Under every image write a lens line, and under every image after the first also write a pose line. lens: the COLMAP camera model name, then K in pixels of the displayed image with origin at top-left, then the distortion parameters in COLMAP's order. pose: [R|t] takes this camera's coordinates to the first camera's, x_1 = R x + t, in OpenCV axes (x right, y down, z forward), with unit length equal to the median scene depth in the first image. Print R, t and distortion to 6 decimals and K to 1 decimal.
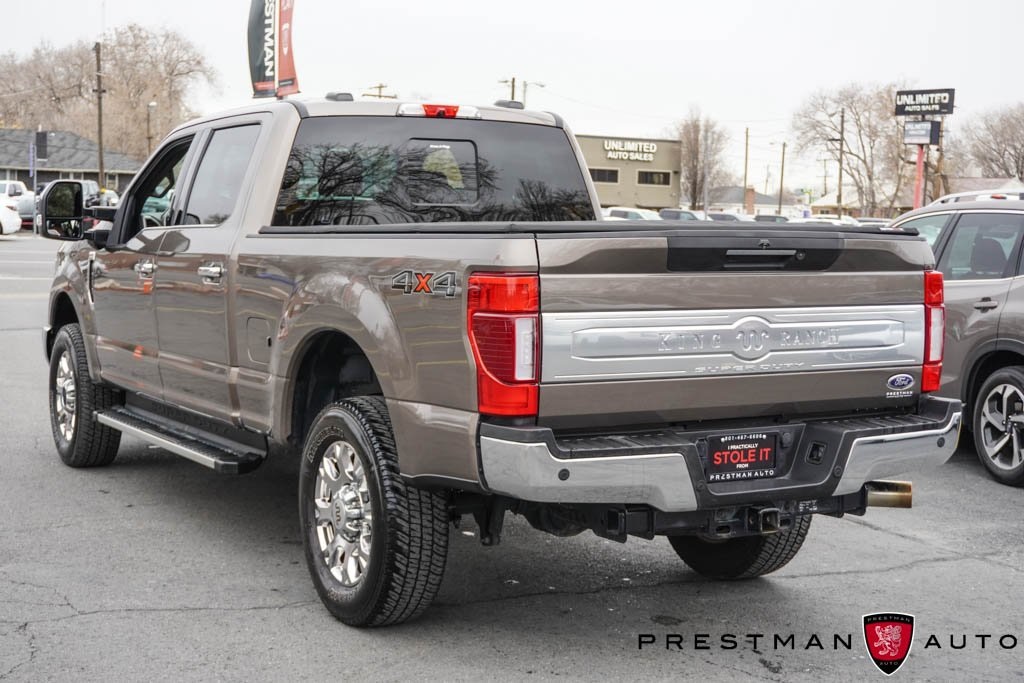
lens RADIAL K [[1551.2, 0, 515.3], [0, 1551.2, 341.9], [0, 0, 1]] dist [0.006810, 0.000000]
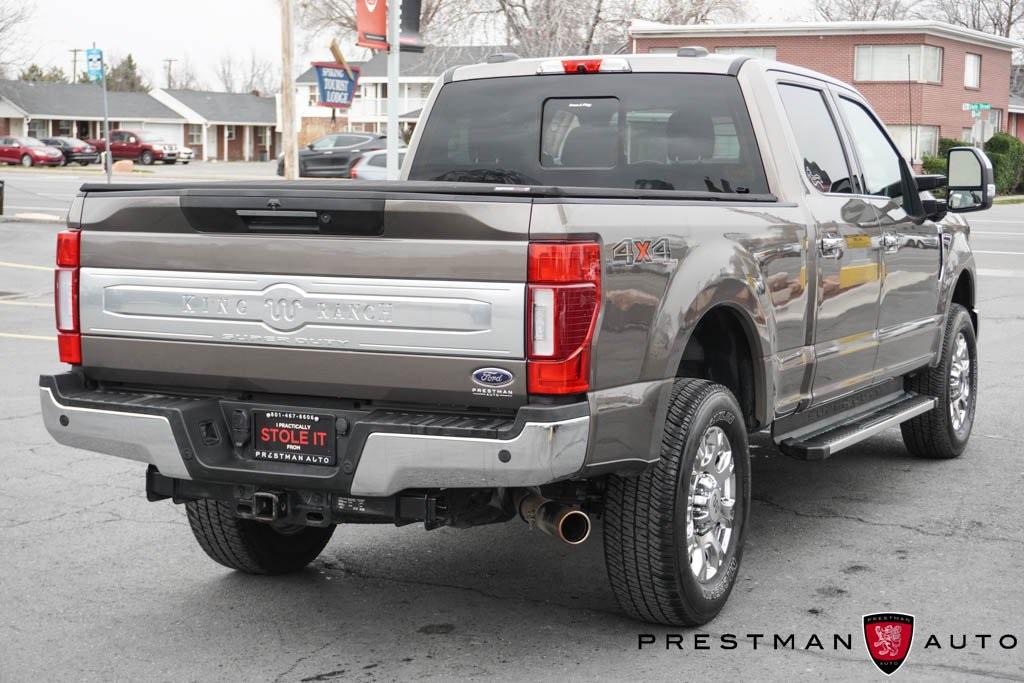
lens RADIAL K [[1744.8, 0, 510.8], [0, 1744.8, 341.3], [0, 0, 1]] dist [0.006363, 0.000000]
pose [[0.561981, 0.066590, -0.824466, 1.059997], [-0.066341, 0.997172, 0.035319, -0.027201], [0.824486, 0.034848, 0.564809, 0.520967]]
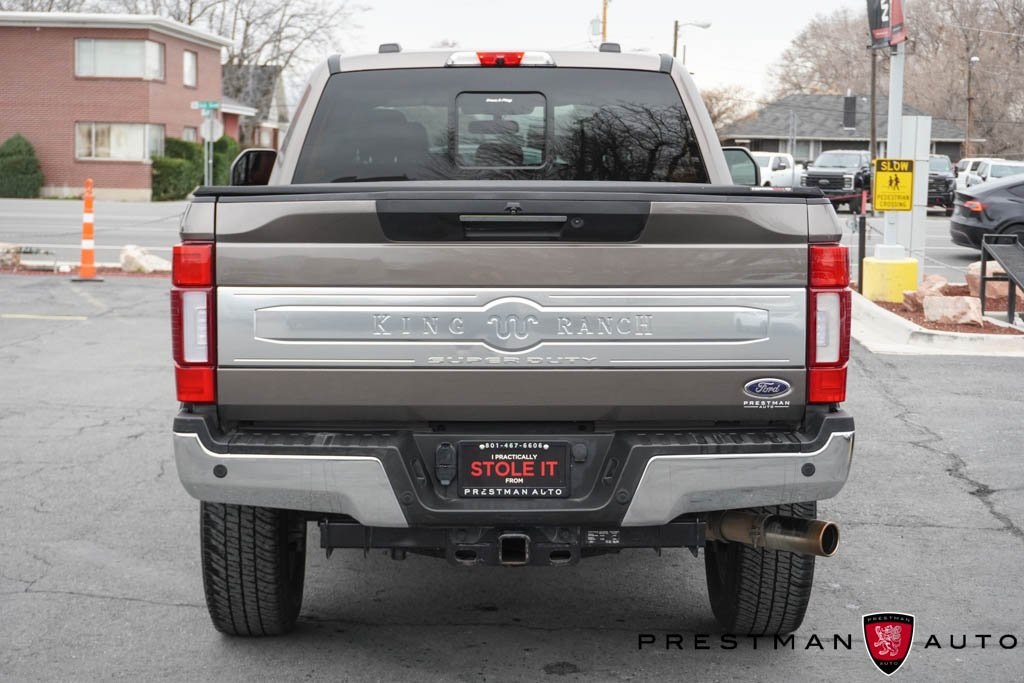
lens RADIAL K [[1816.0, 0, 511.0], [0, 1816.0, 342.2], [0, 0, 1]] dist [0.006338, 0.000000]
pose [[0.875221, 0.030614, -0.482753, 0.601945], [-0.029894, 0.999511, 0.009186, -0.001510], [0.482798, 0.006392, 0.875709, 0.162449]]
